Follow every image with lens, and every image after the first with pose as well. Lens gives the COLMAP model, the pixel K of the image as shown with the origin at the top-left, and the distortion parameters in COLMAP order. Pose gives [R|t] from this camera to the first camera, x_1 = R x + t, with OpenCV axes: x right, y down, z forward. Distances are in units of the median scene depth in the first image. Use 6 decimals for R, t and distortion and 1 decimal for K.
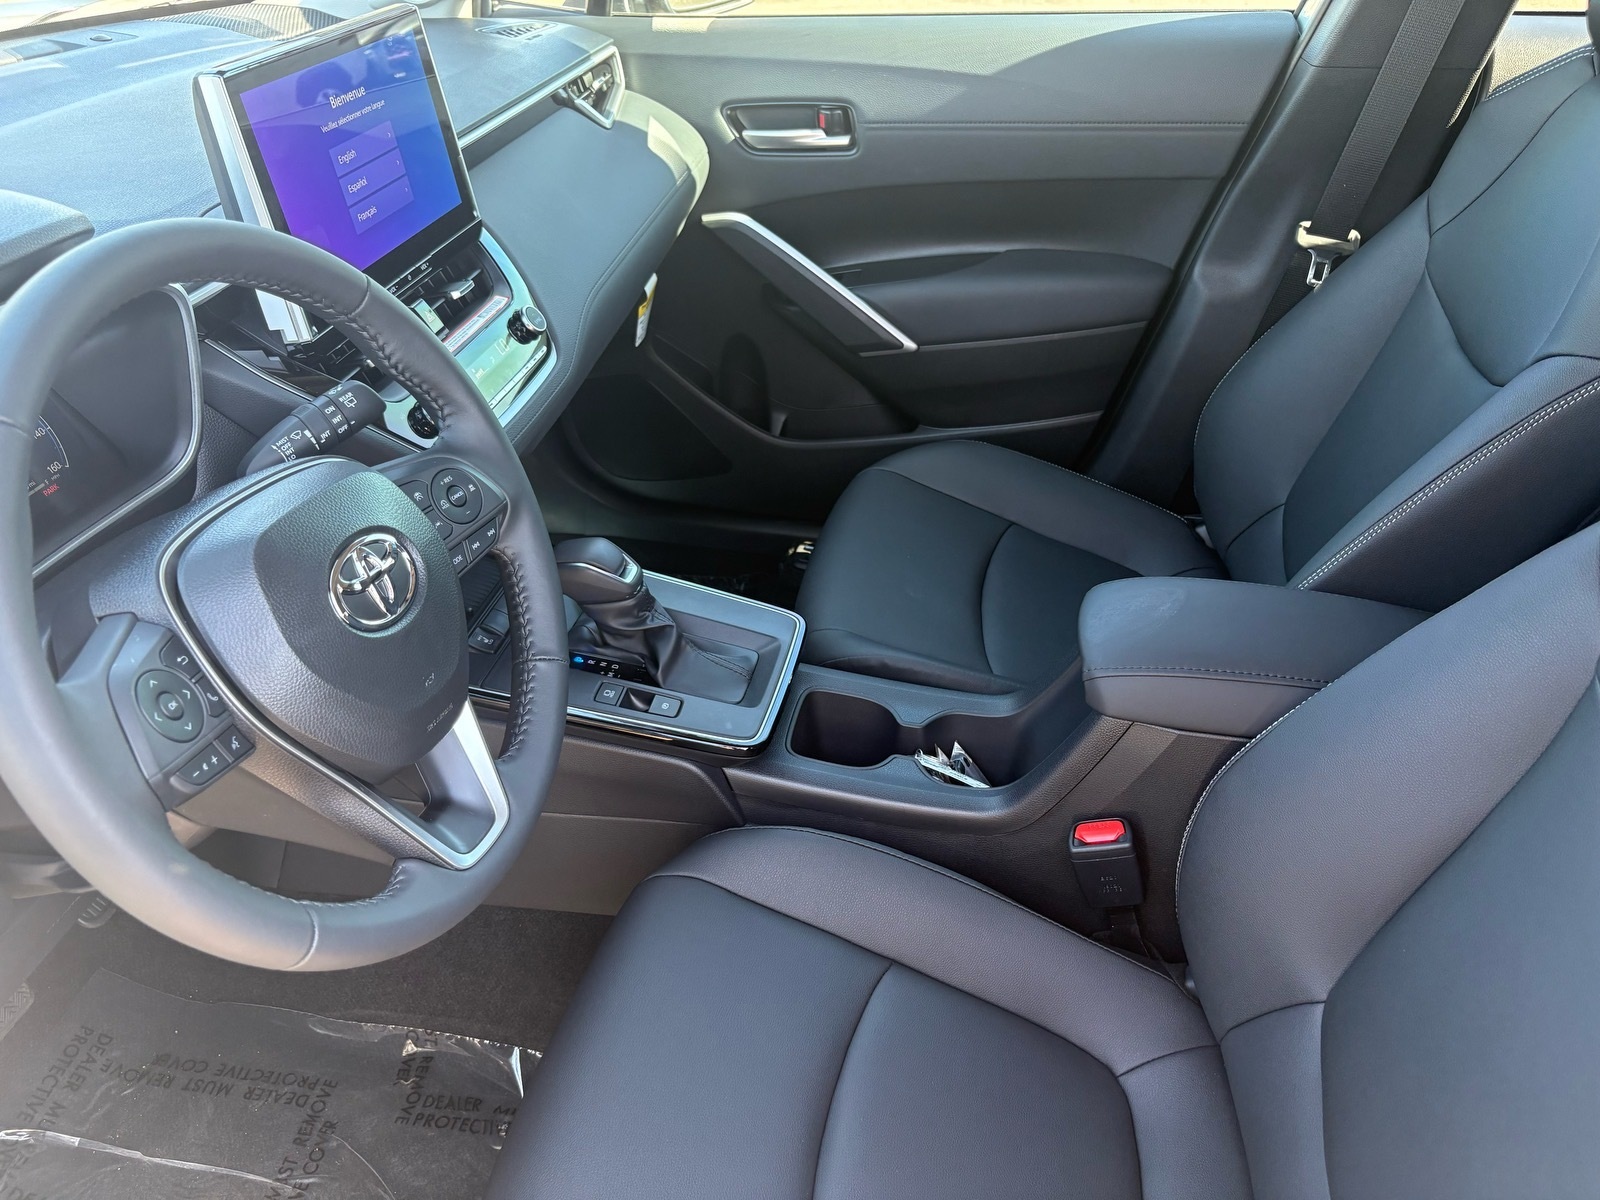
lens RADIAL K [[1292.3, 0, 800.0], [0, 1292.3, 600.0], [0, 0, 1]] dist [0.006308, -0.081625]
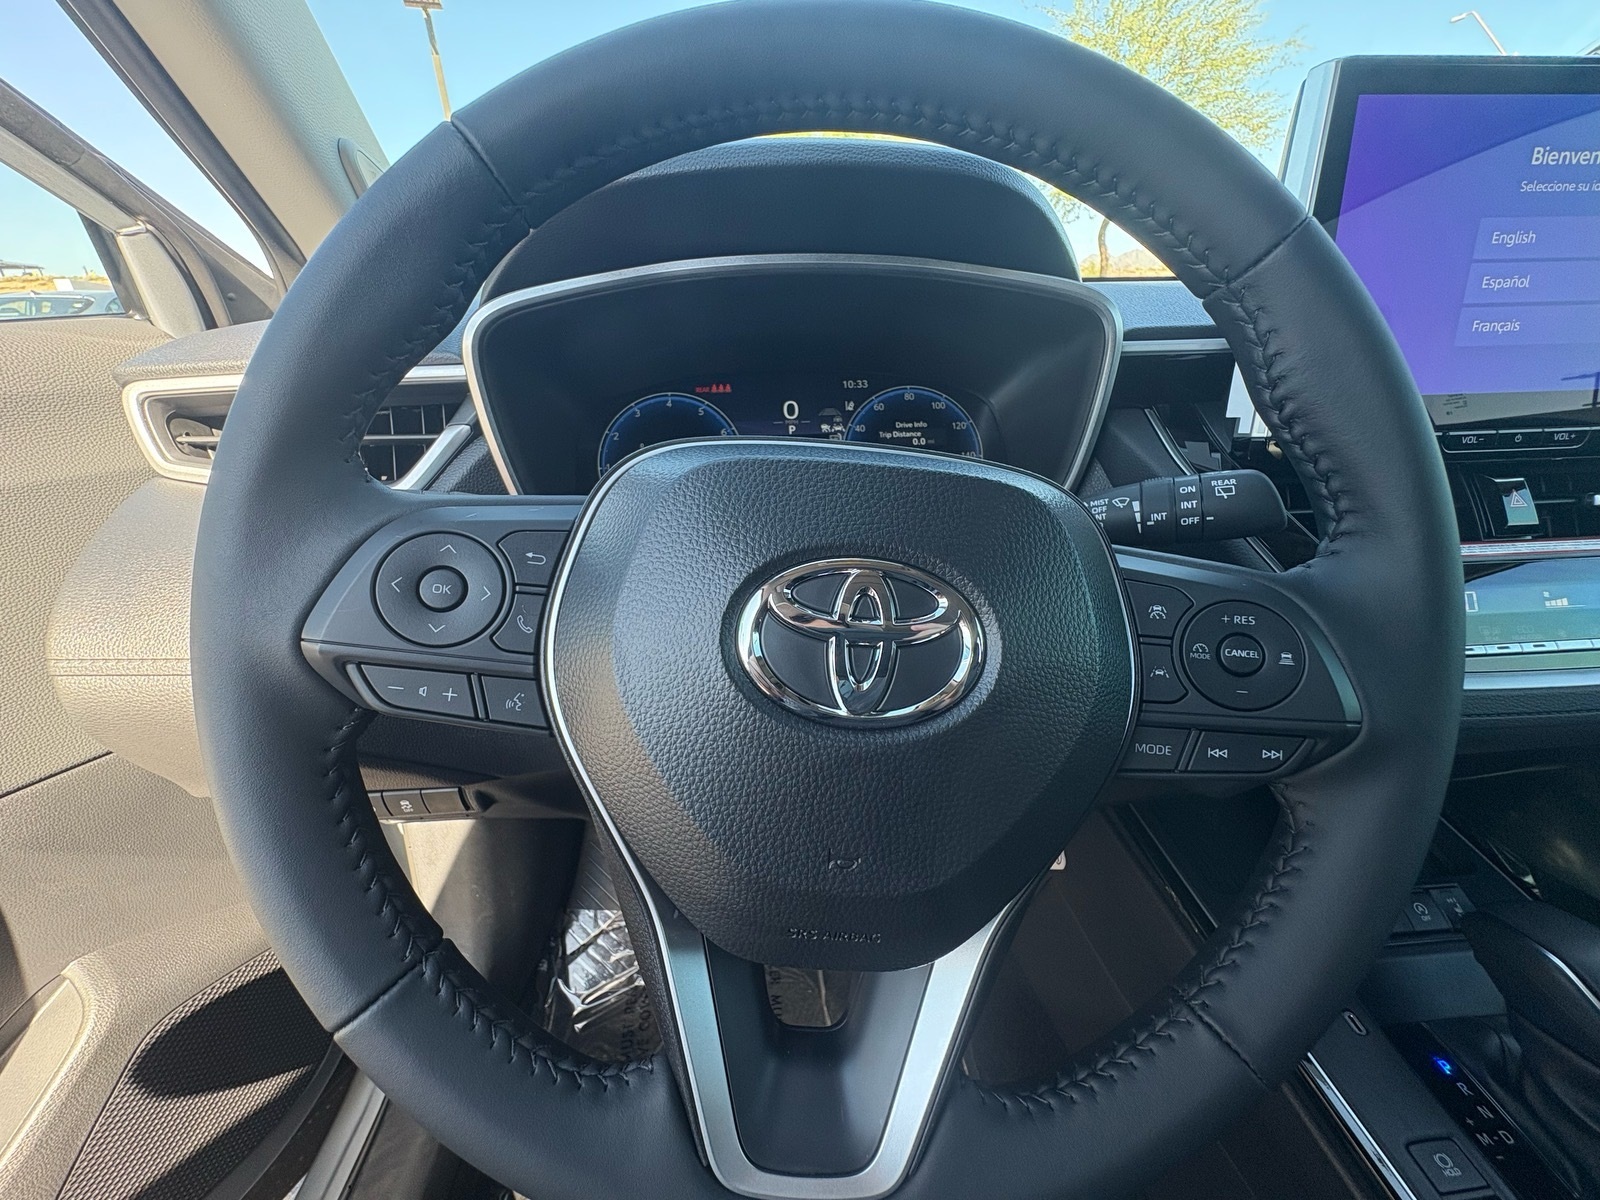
lens RADIAL K [[646.7, 0, 801.7], [0, 646.7, 606.6], [0, 0, 1]] dist [0.000255, -0.000142]
pose [[0.283375, 0.374706, -0.882776, -0.088347], [-0.515429, 0.835763, 0.189295, -0.052091], [0.808722, 0.401367, 0.429969, 0.702887]]
